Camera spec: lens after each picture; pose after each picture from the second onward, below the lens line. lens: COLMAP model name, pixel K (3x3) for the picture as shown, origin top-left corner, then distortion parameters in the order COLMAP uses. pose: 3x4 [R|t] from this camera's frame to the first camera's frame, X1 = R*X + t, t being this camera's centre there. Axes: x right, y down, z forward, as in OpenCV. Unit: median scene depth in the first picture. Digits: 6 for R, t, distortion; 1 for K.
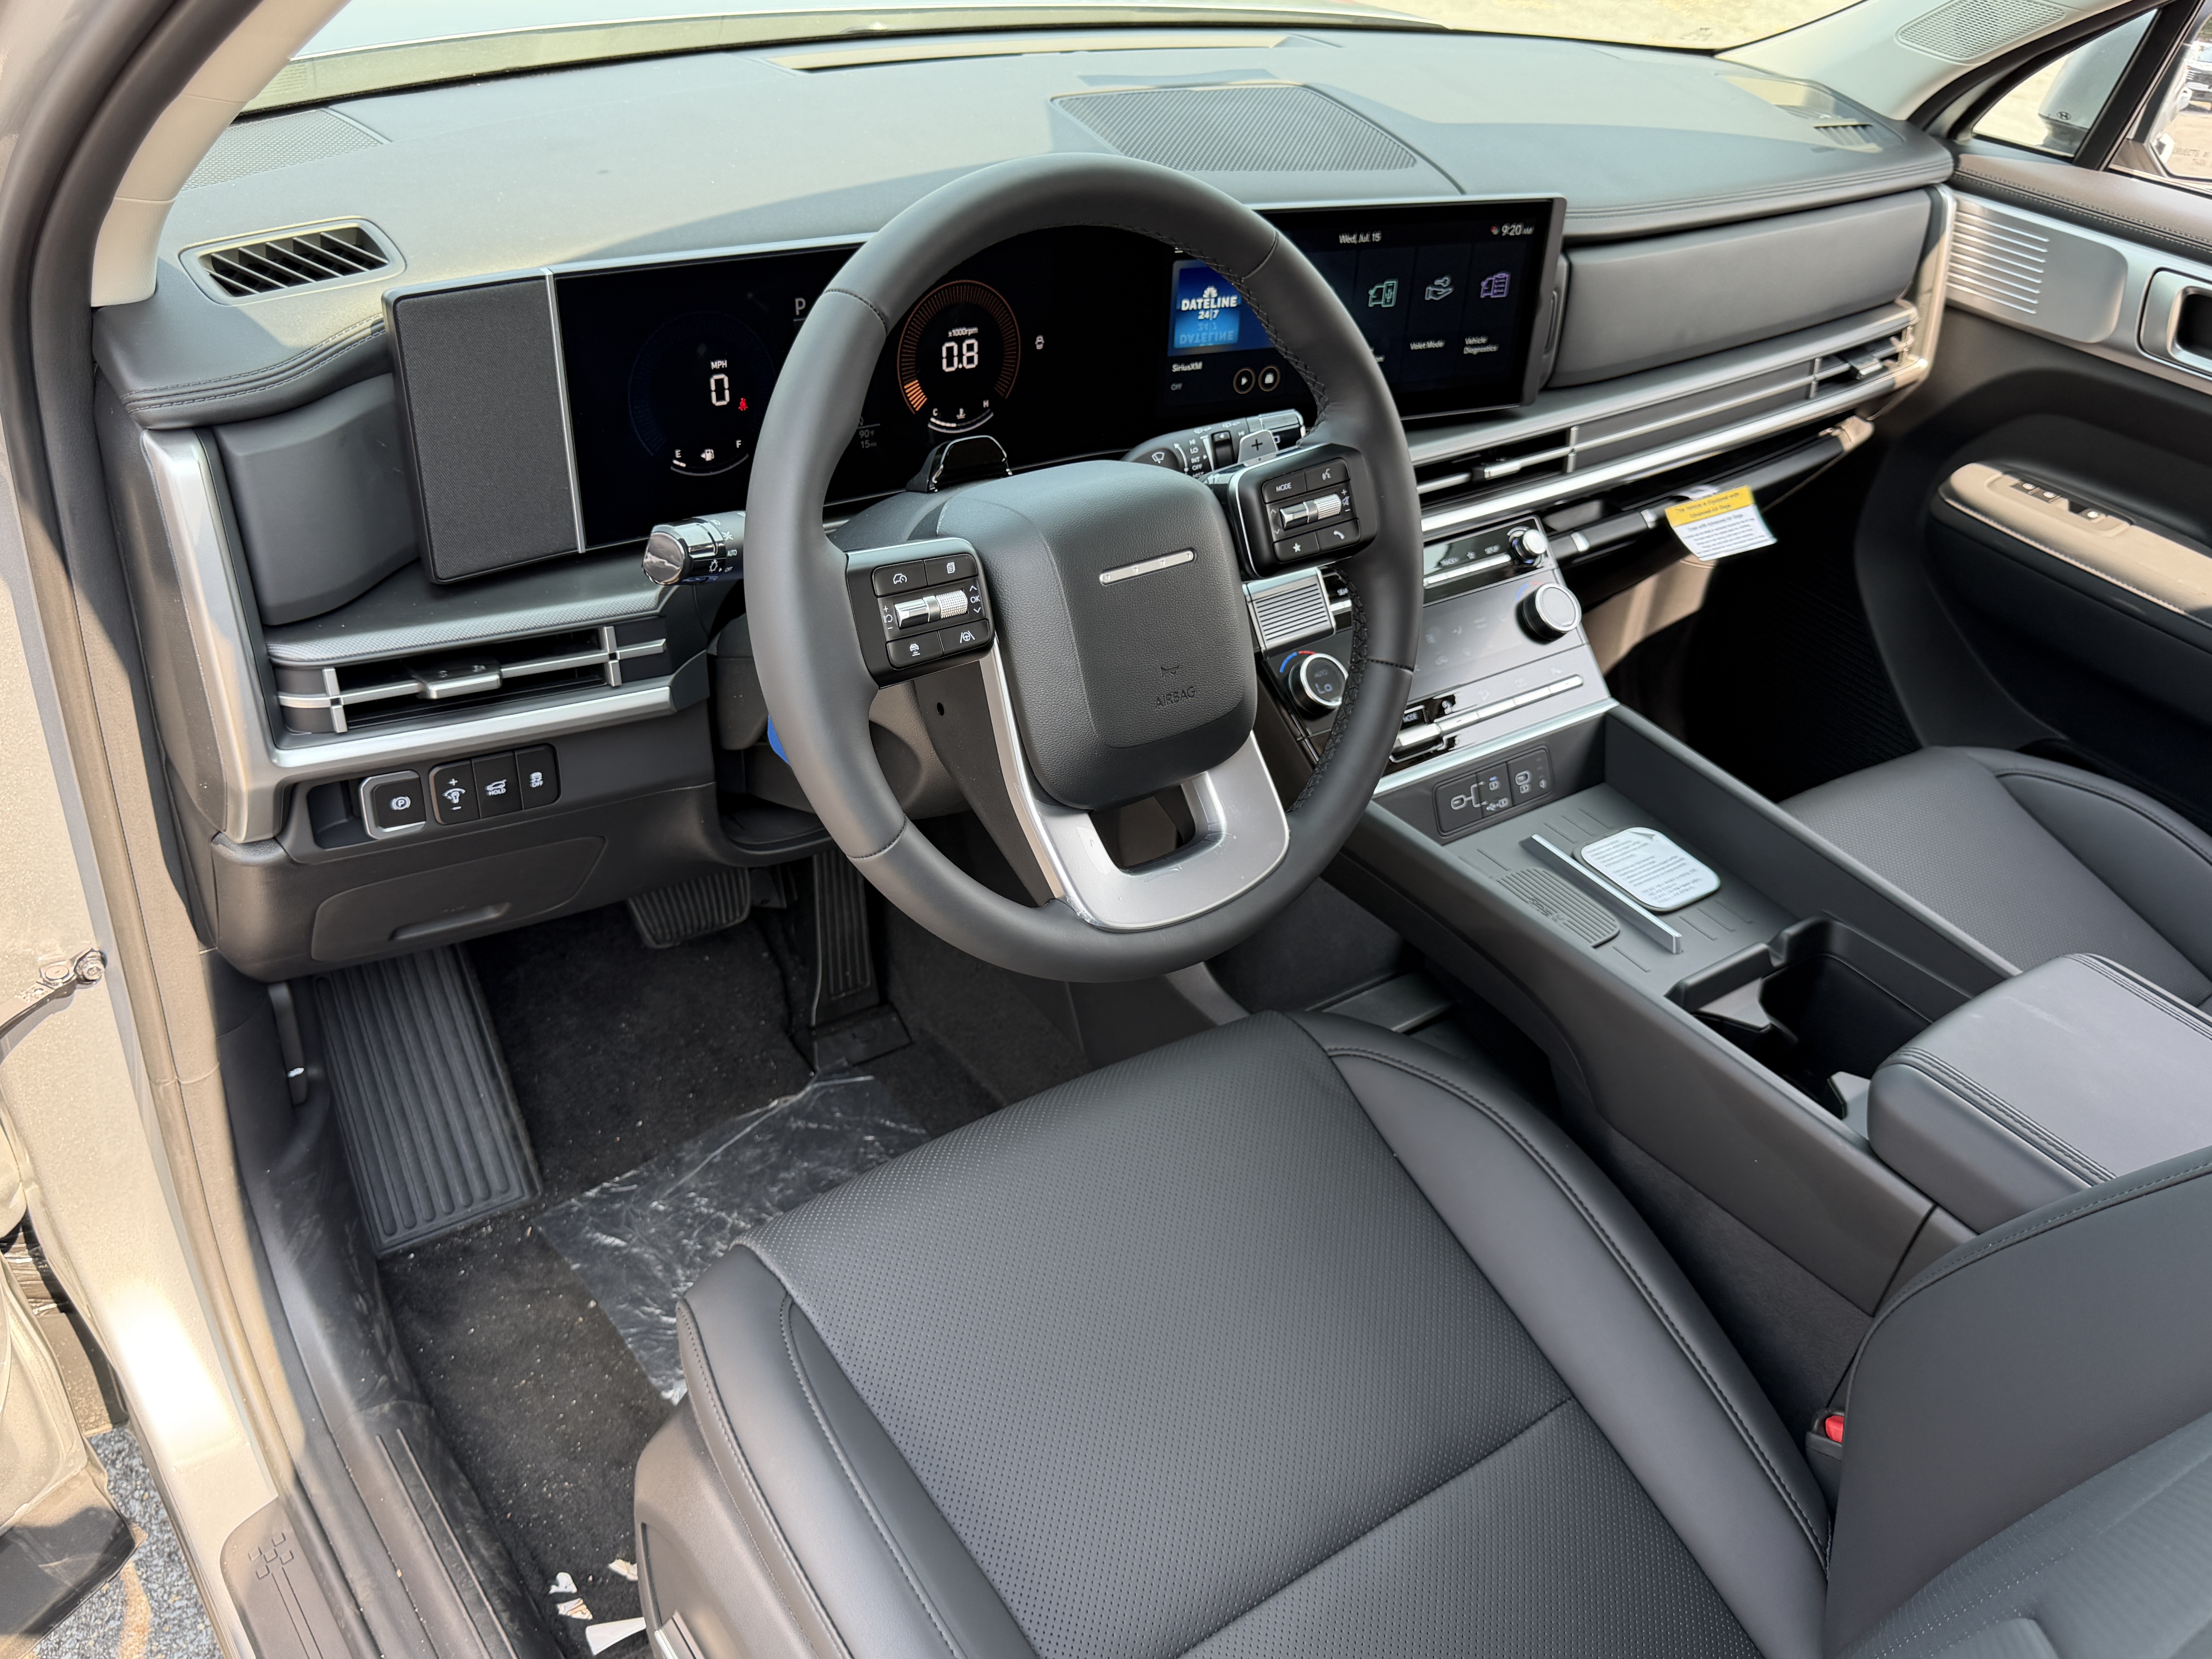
lens RADIAL K [[1798.9, 0, 1101.8], [0, 1798.9, 842.0], [0, 0, 1]] dist [0.173324, -0.404725]
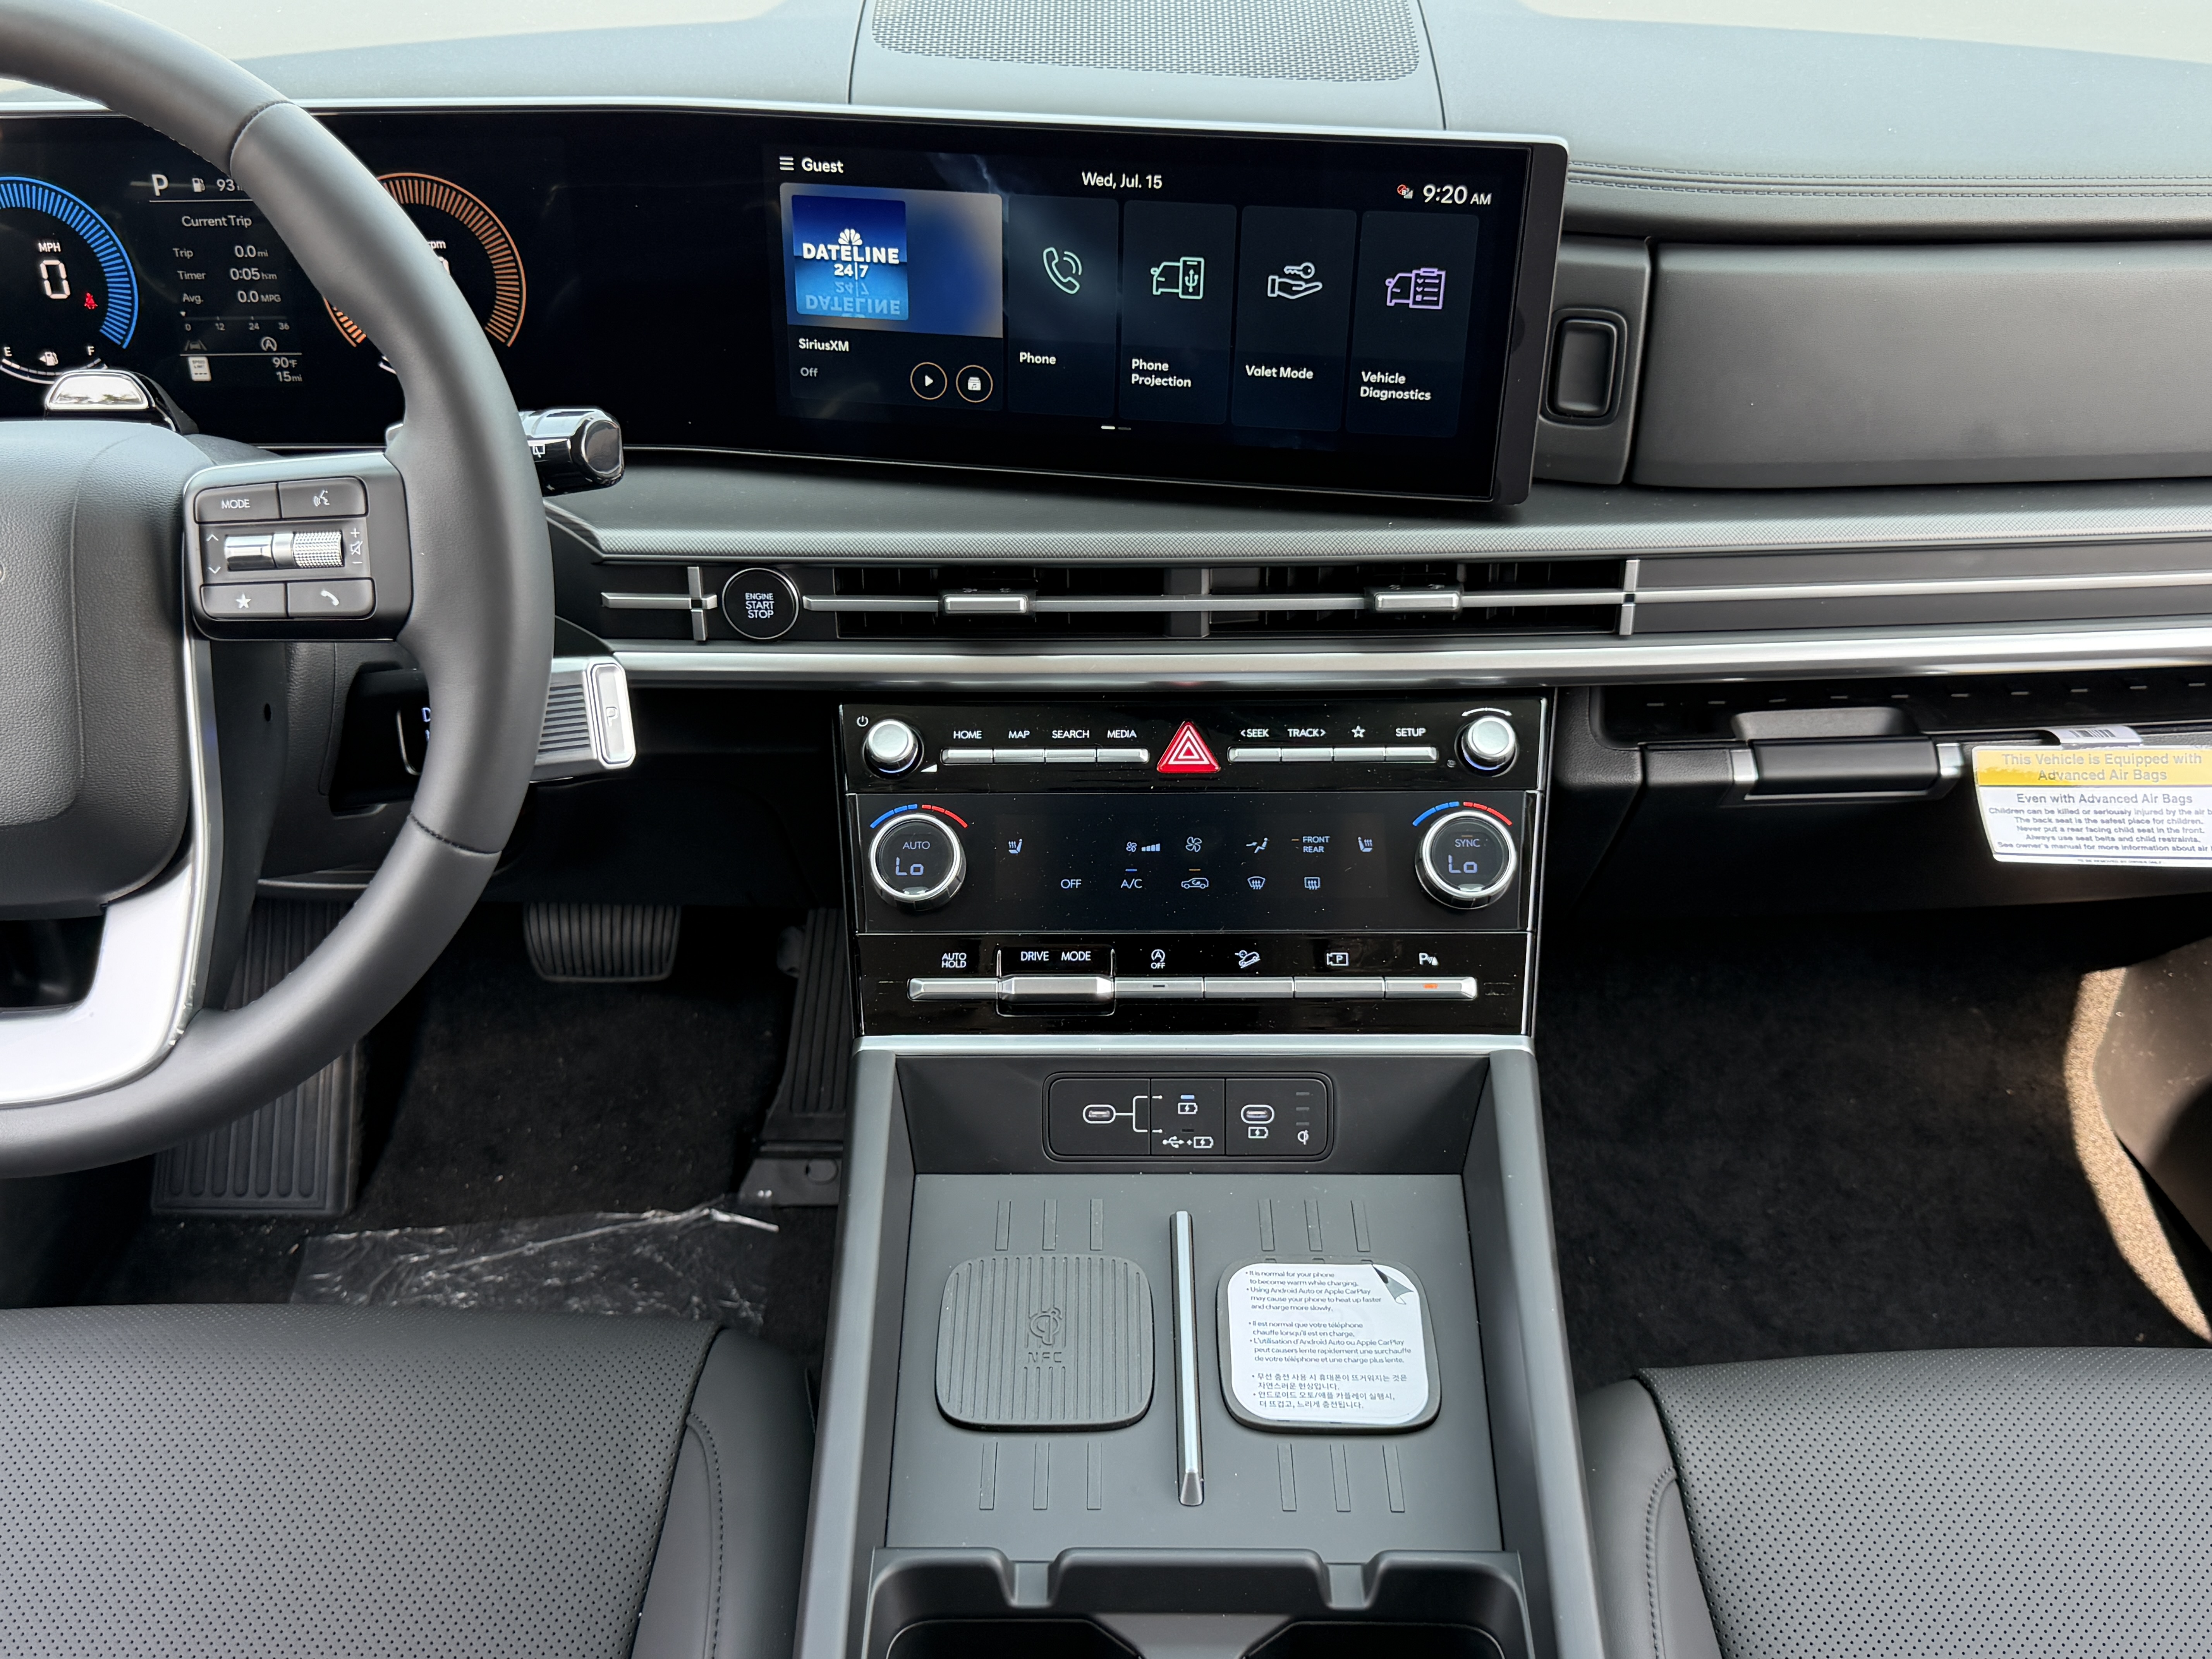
lens RADIAL K [[2096.0, 0, 1095.5], [0, 2096.0, 828.2], [0, 0, 1]] dist [0.166328, -0.400948]
pose [[0.785700, 0.251435, -0.565204, 0.564223], [-0.268661, 0.961700, 0.054350, -0.150151], [0.557222, 0.109145, 0.823159, 0.411559]]
